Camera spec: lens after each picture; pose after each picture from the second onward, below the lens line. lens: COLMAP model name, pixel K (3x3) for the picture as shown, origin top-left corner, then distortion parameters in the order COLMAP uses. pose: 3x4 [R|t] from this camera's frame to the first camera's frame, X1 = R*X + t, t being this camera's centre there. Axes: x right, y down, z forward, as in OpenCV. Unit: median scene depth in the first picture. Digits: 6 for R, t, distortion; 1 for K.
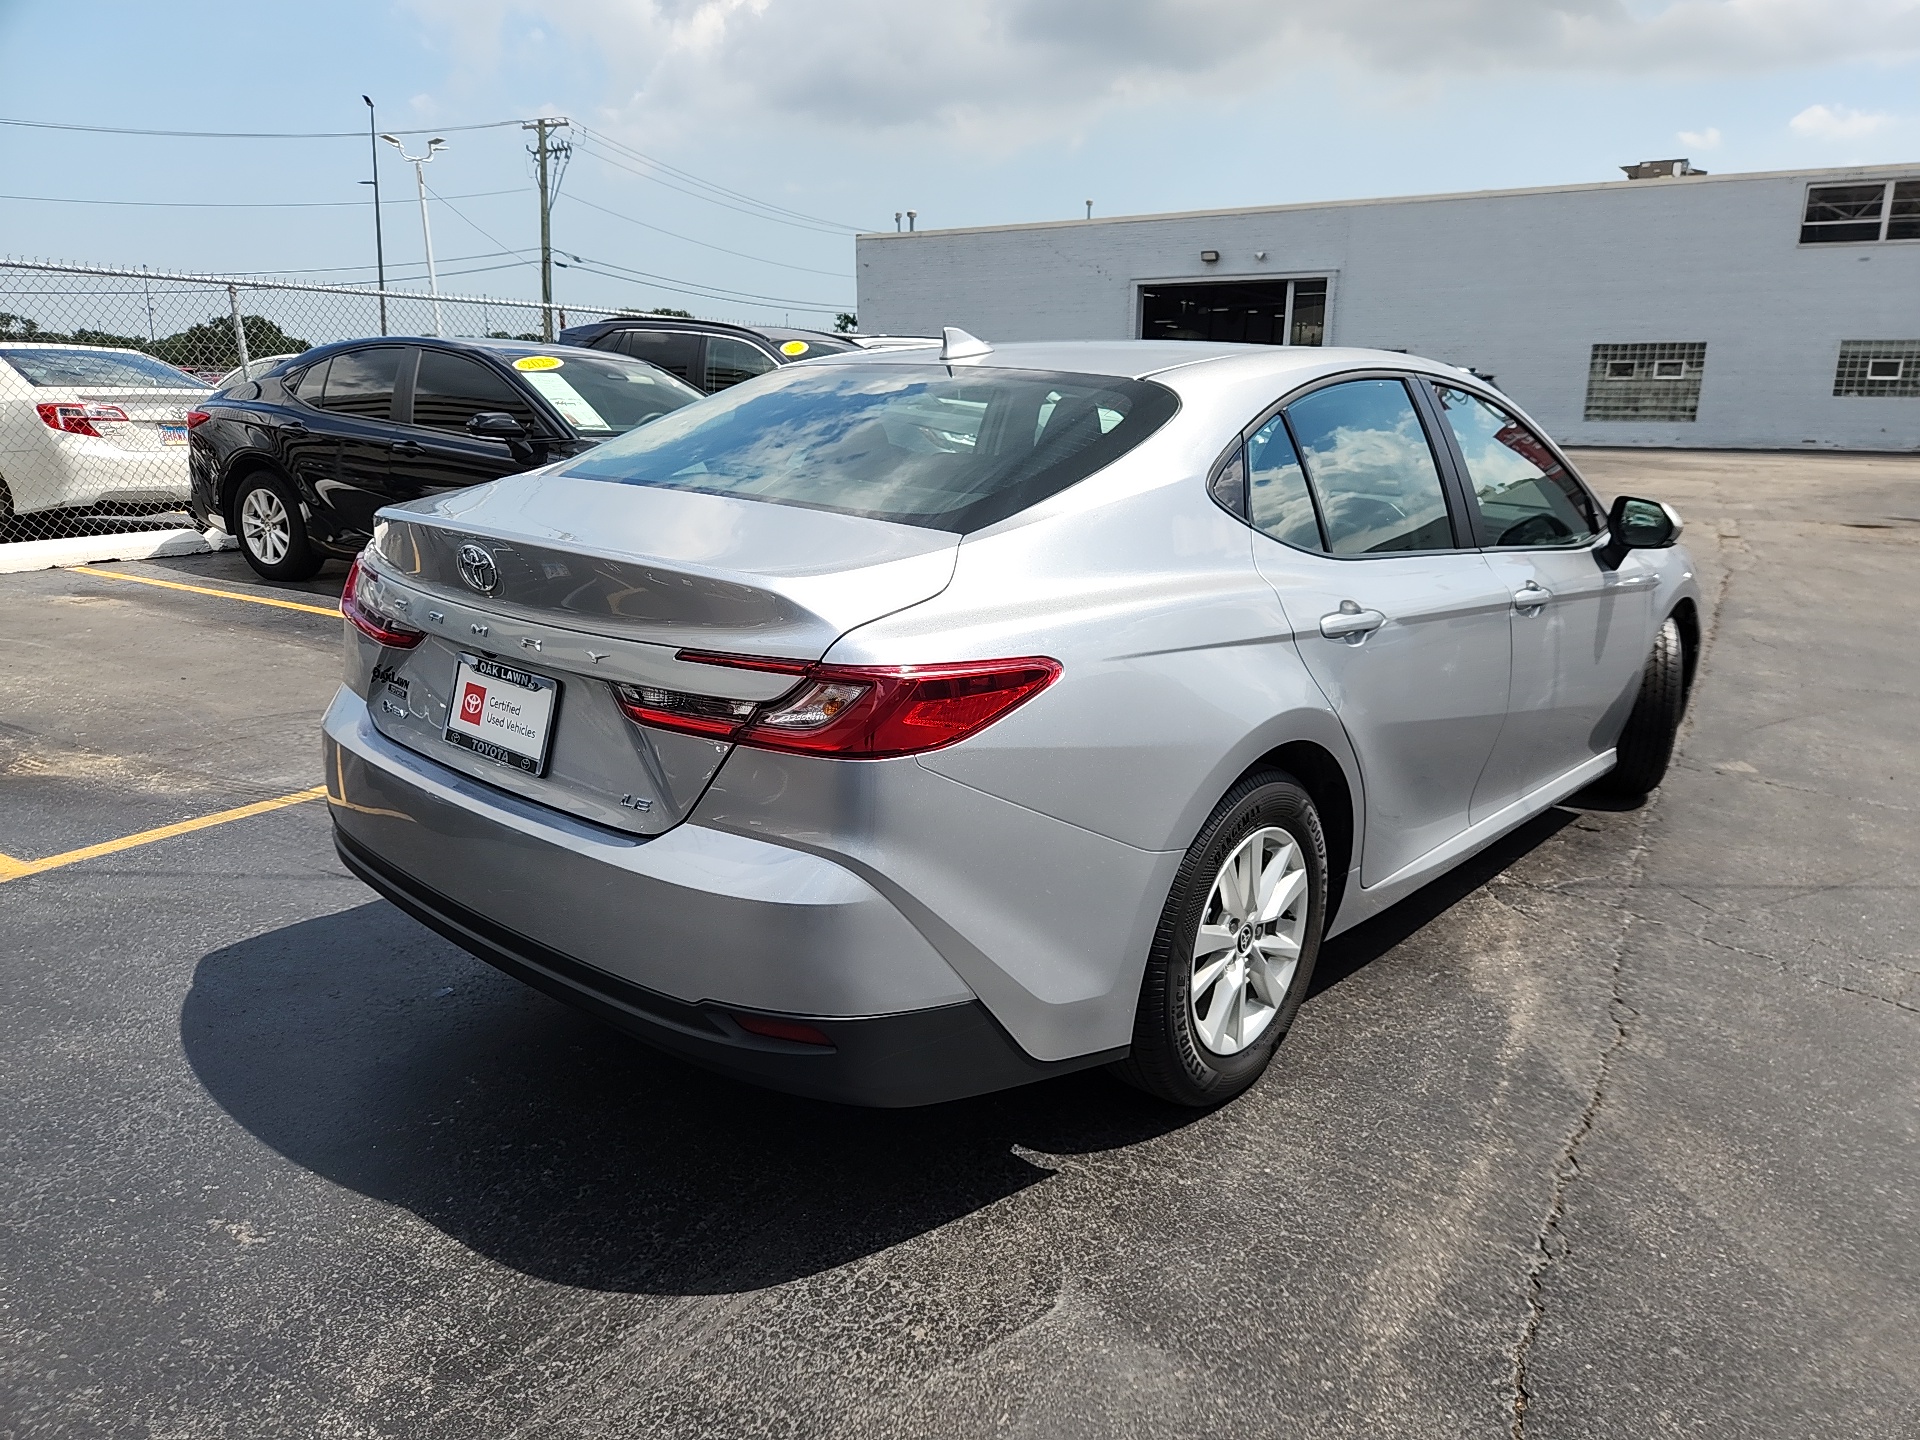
lens RADIAL K [[1308.1, 0, 960.0], [0, 1308.1, 720.0], [0, 0, 1]] dist [0.071405, -0.074461]
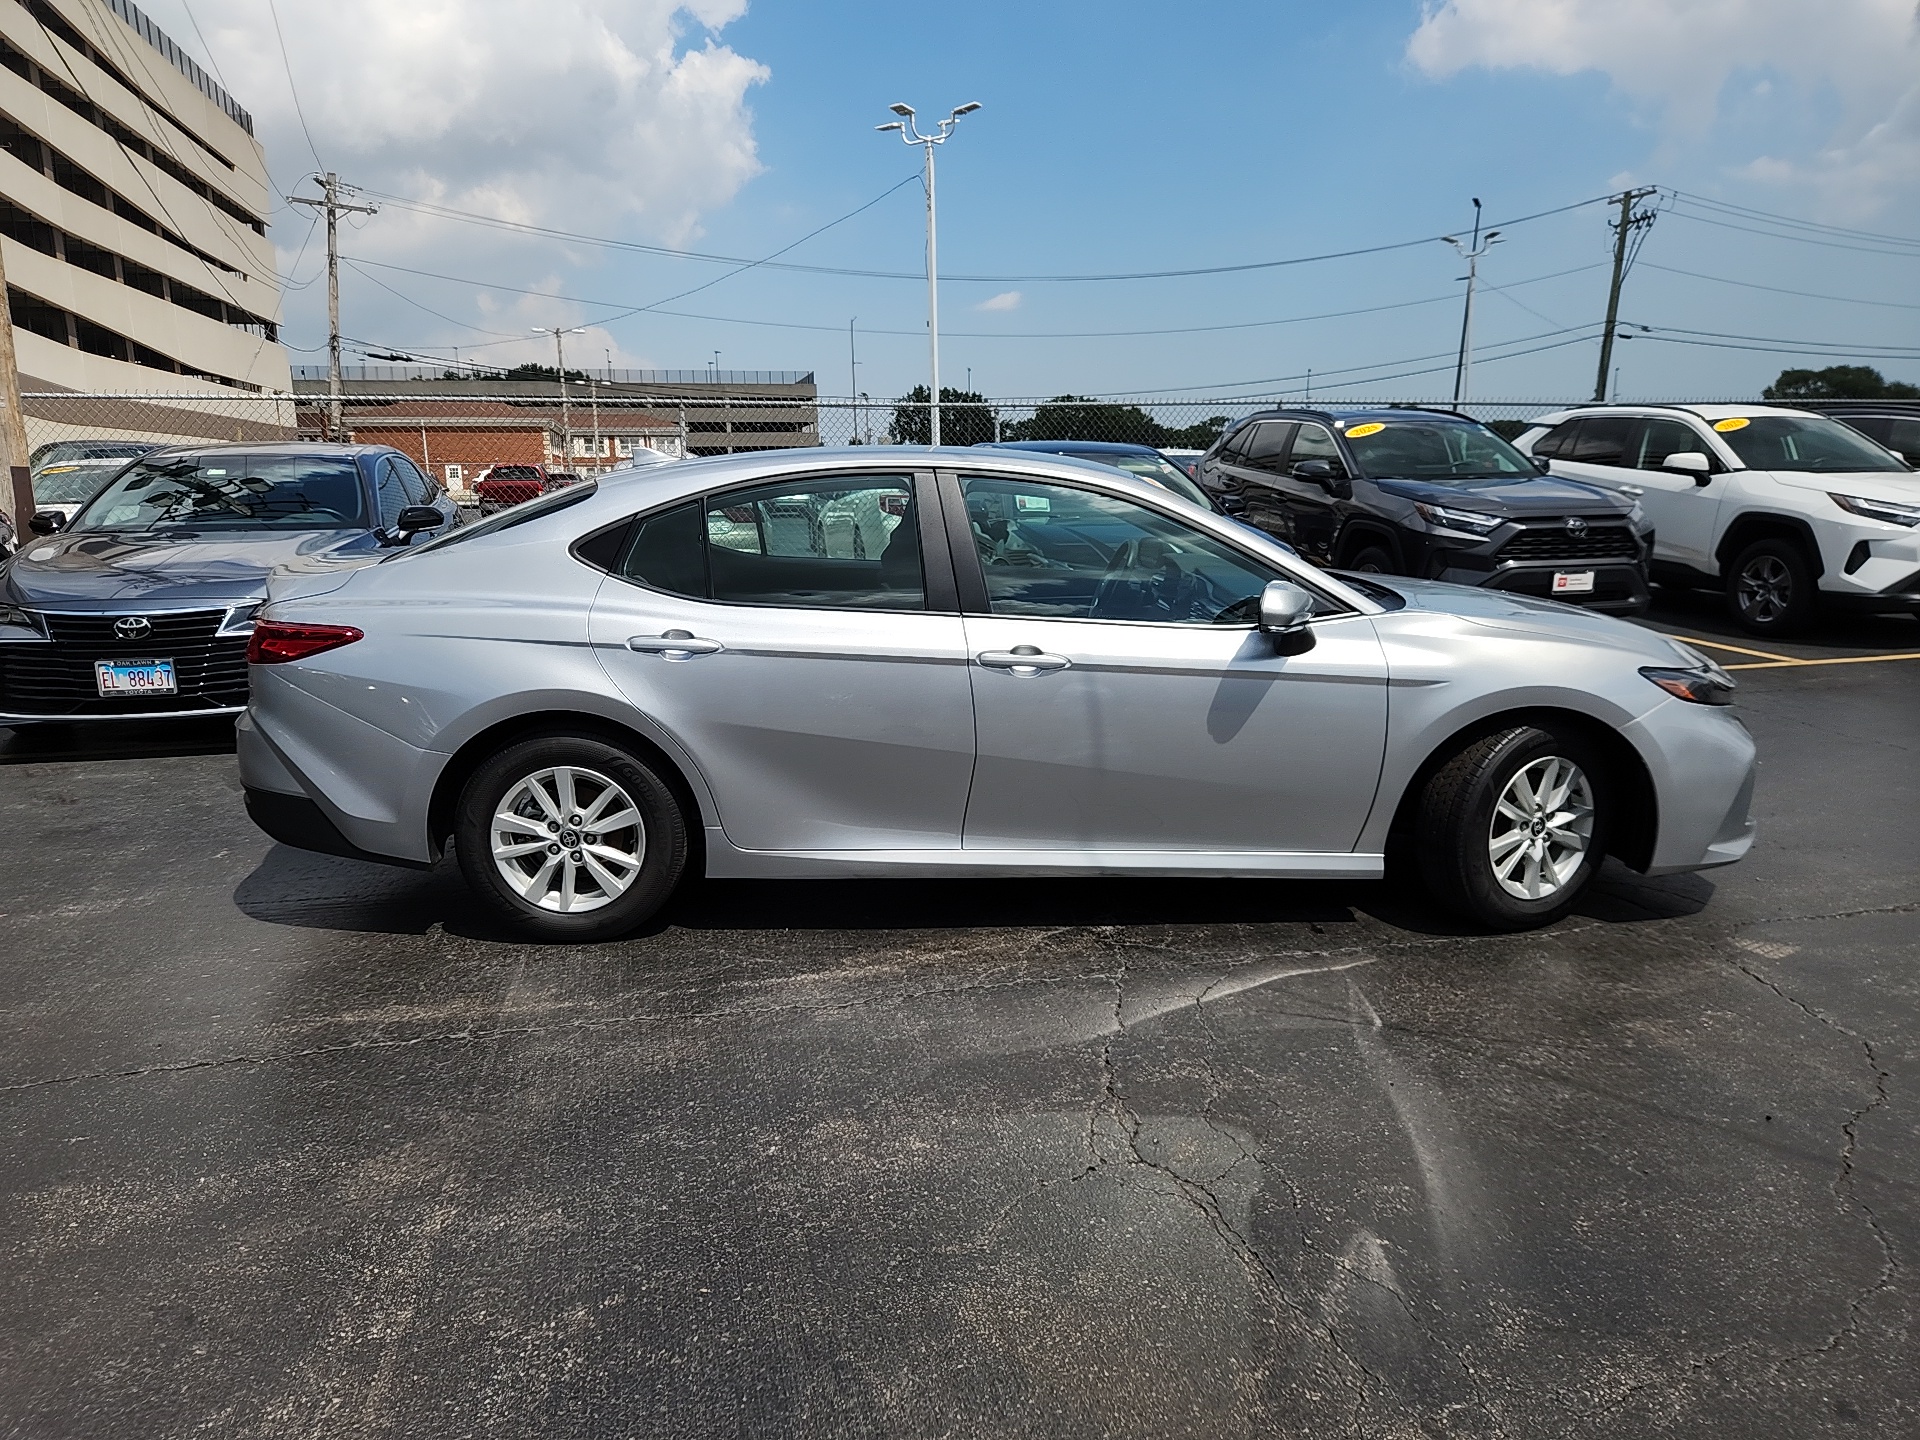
lens RADIAL K [[1308.1, 0, 960.0], [0, 1308.1, 720.0], [0, 0, 1]] dist [0.071405, -0.074461]
pose [[0.671421, 0.116937, -0.731792, 0.116369], [-0.157497, 0.987430, 0.013283, -0.004421], [0.724146, 0.106337, 0.681399, 0.019188]]
